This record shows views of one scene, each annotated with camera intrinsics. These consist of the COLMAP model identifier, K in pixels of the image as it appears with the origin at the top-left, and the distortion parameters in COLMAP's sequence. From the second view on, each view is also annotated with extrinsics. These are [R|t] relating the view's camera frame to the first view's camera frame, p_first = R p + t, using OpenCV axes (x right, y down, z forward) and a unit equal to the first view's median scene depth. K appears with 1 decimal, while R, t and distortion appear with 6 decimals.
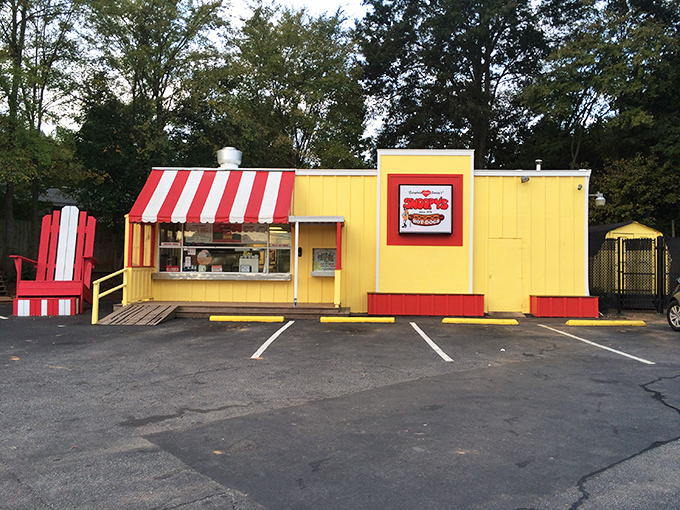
lens RADIAL K [[509.3, 0, 340.0], [0, 509.3, 255.0], [0, 0, 1]] dist [0.003420, -0.000449]
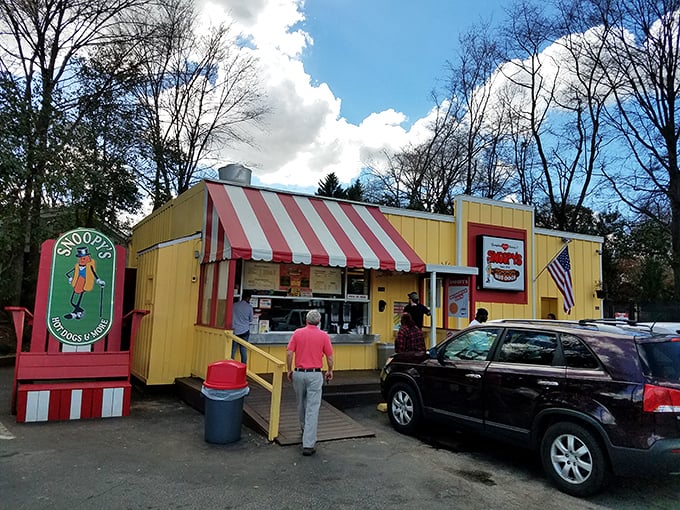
lens RADIAL K [[509.3, 0, 340.0], [0, 509.3, 255.0], [0, 0, 1]] dist [0.003420, -0.000449]
pose [[0.874081, 0.073044, 0.480257, -0.539426], [-0.037740, 0.995854, -0.082774, -0.018139], [-0.484312, 0.054226, 0.873213, 0.335863]]
